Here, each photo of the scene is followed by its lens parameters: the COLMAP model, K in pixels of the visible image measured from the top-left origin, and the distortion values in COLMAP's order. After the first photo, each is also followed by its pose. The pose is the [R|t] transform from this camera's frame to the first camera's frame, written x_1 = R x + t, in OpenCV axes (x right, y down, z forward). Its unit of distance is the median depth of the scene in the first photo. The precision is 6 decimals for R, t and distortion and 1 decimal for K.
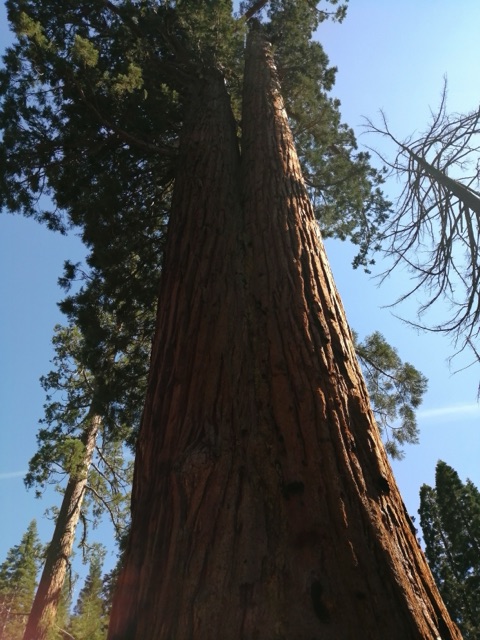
lens RADIAL K [[510.7, 0, 240.0], [0, 510.7, 320.0], [0, 0, 1]] dist [0.054867, -0.107808]
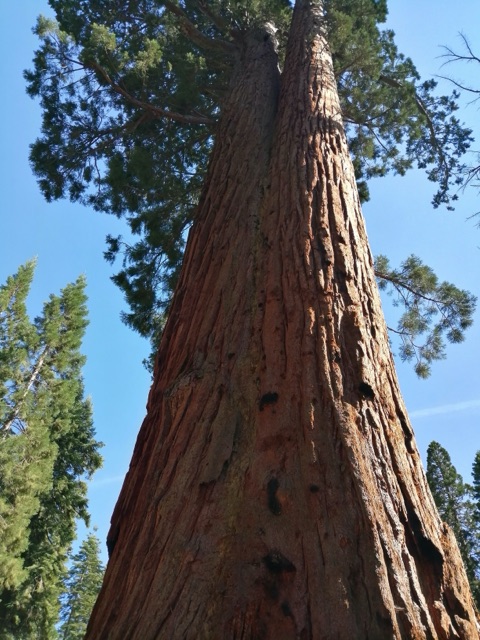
lens RADIAL K [[510.7, 0, 240.0], [0, 510.7, 320.0], [0, 0, 1]] dist [0.054867, -0.107808]
pose [[0.964883, -0.123295, -0.231948, 0.185213], [0.131497, 0.991111, 0.020181, 0.089224], [0.227398, -0.049973, 0.972519, 0.012203]]
